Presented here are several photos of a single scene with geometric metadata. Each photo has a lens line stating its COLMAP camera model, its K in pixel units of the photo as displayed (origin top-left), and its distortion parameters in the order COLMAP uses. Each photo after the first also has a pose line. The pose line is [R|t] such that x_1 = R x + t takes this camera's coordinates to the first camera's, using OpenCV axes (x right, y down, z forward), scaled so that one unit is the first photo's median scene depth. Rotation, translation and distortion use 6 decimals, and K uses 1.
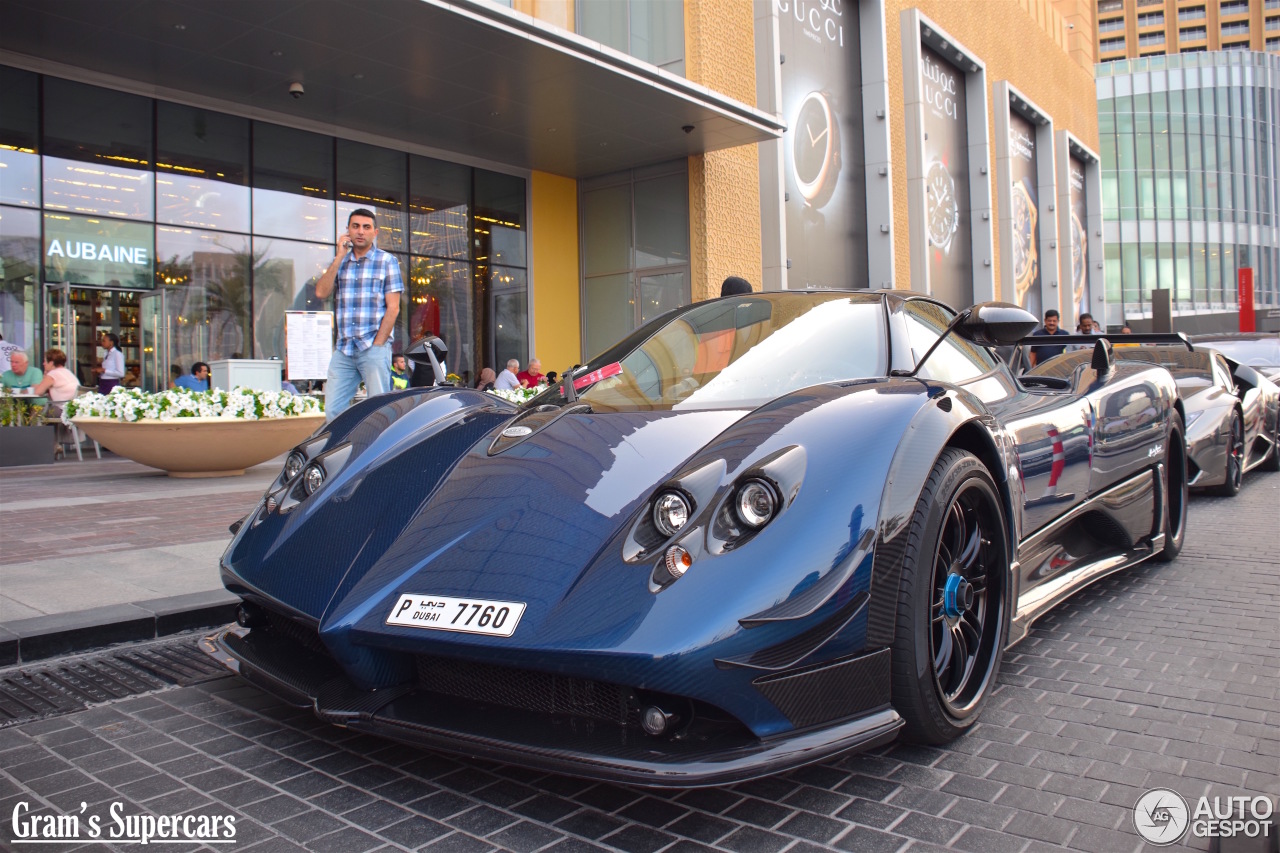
lens RADIAL K [[956.5, 0, 640.0], [0, 956.5, 426.5], [0, 0, 1]] dist [-0.115677, 0.003954]
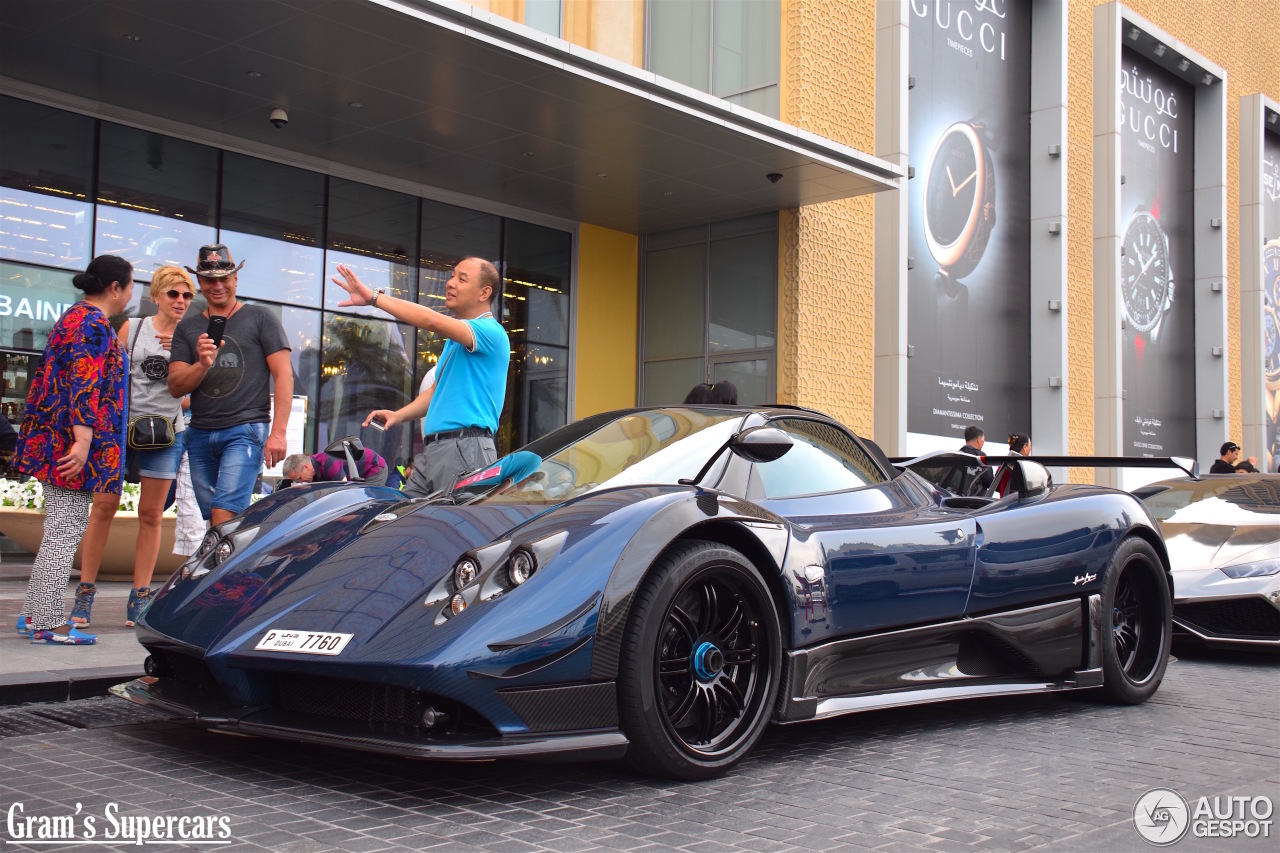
lens RADIAL K [[1359.2, 0, 640.0], [0, 1359.2, 426.5], [0, 0, 1]] dist [0.064081, 0.001166]
pose [[0.995167, 0.035545, -0.091540, 0.046699], [-0.044652, 0.994041, -0.099446, 0.006443], [0.087459, 0.103053, 0.990823, -0.096588]]
